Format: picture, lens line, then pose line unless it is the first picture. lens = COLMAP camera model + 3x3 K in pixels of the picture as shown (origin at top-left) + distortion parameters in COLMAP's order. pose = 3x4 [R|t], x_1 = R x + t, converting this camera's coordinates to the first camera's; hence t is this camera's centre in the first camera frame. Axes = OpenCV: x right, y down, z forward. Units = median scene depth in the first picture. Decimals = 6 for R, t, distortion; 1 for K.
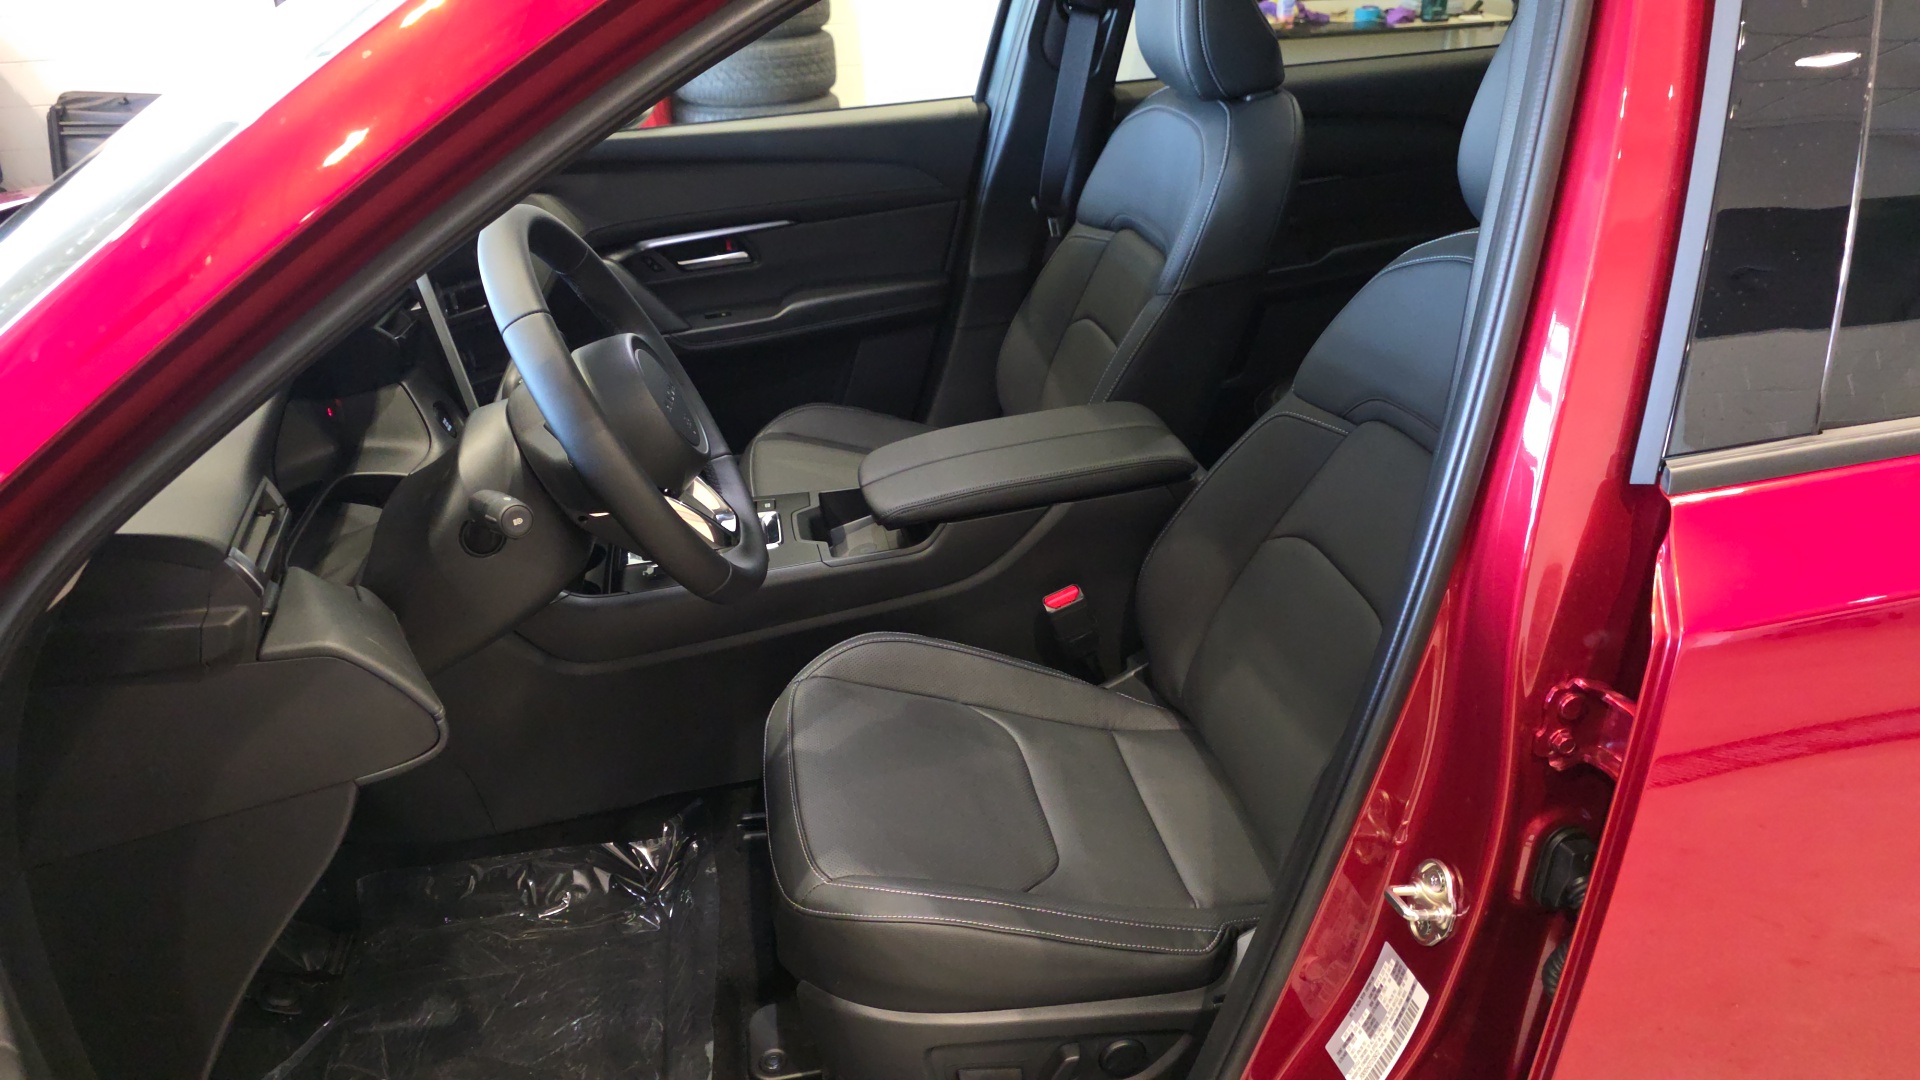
lens RADIAL K [[1291.6, 0, 974.0], [0, 1291.6, 547.7], [0, 0, 1]] dist [0.043240, -0.038562]
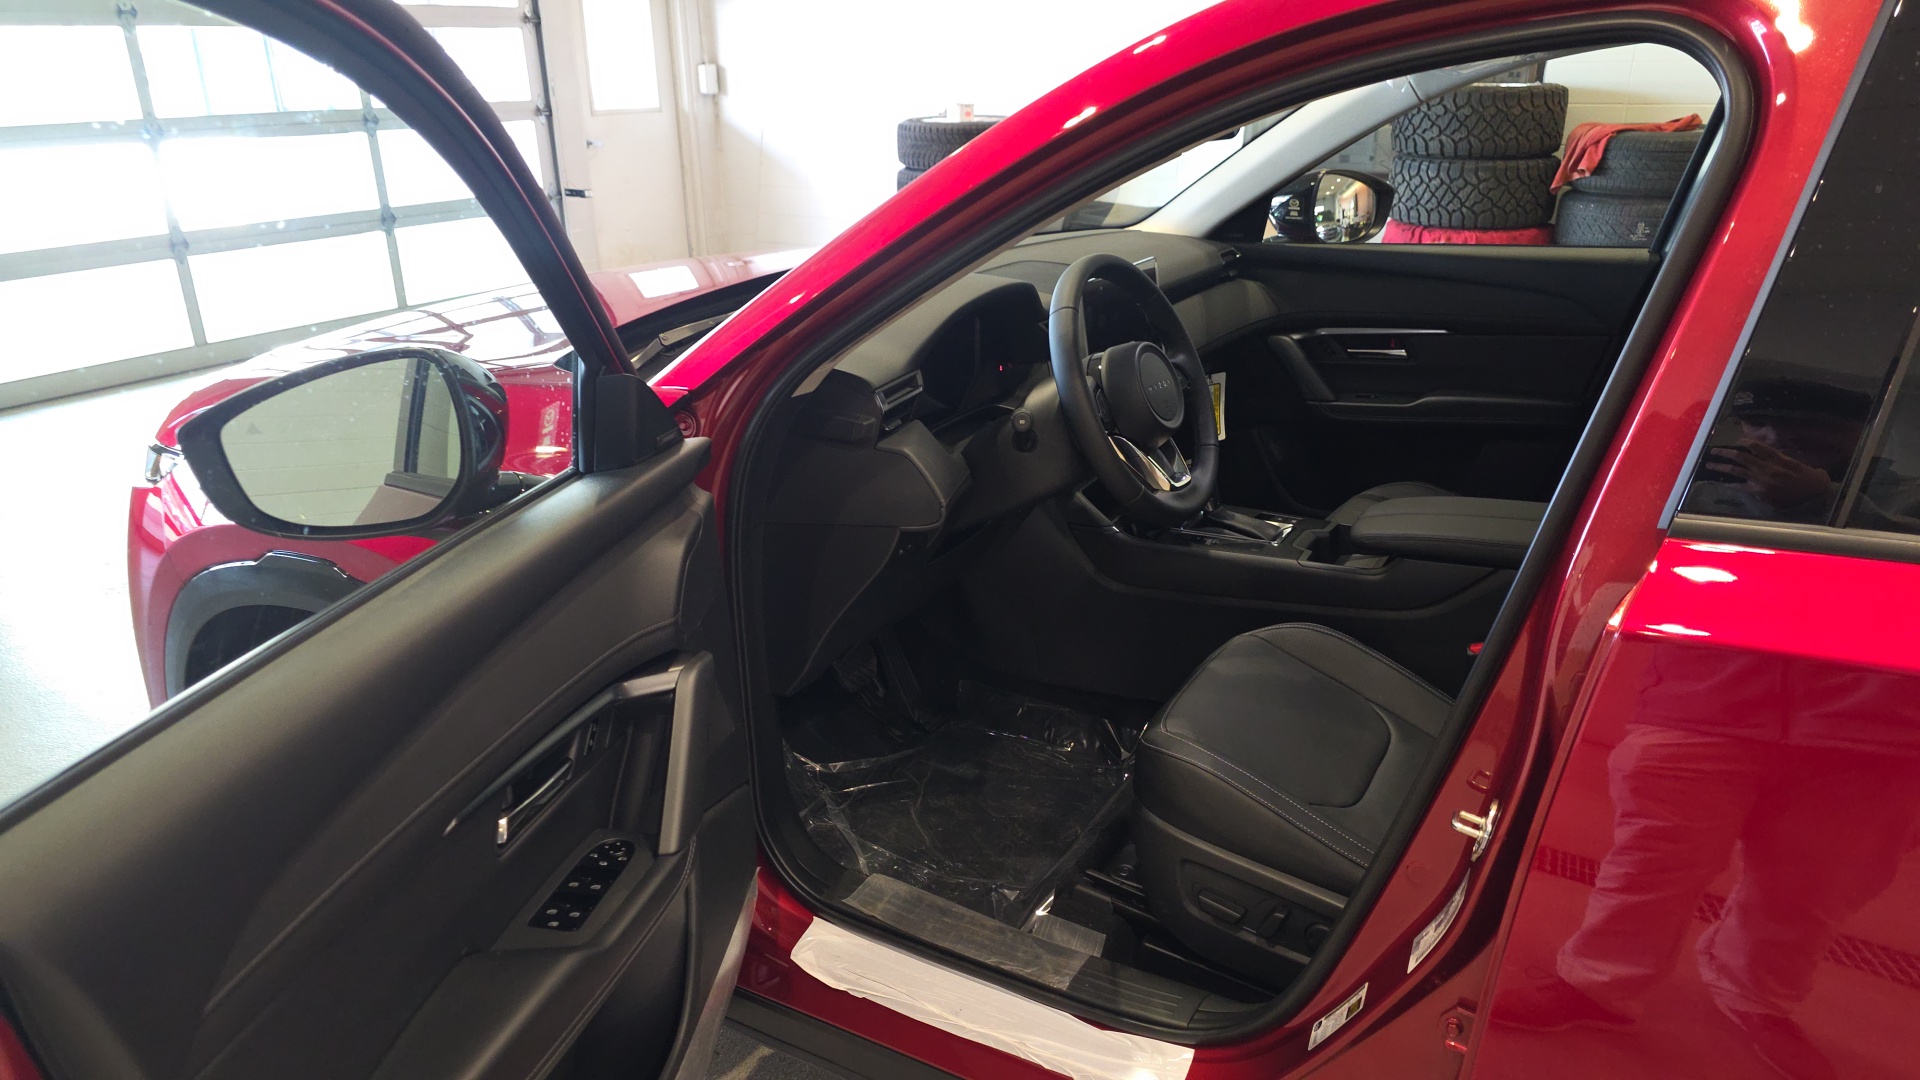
lens RADIAL K [[1291.6, 0, 942.0], [0, 1291.6, 534.2], [0, 0, 1]] dist [0.043240, -0.038562]
pose [[0.754475, 0.246025, -0.608473, 0.423995], [-0.306121, 0.951978, 0.005341, 0.092021], [0.580566, 0.182237, 0.793557, -0.274822]]
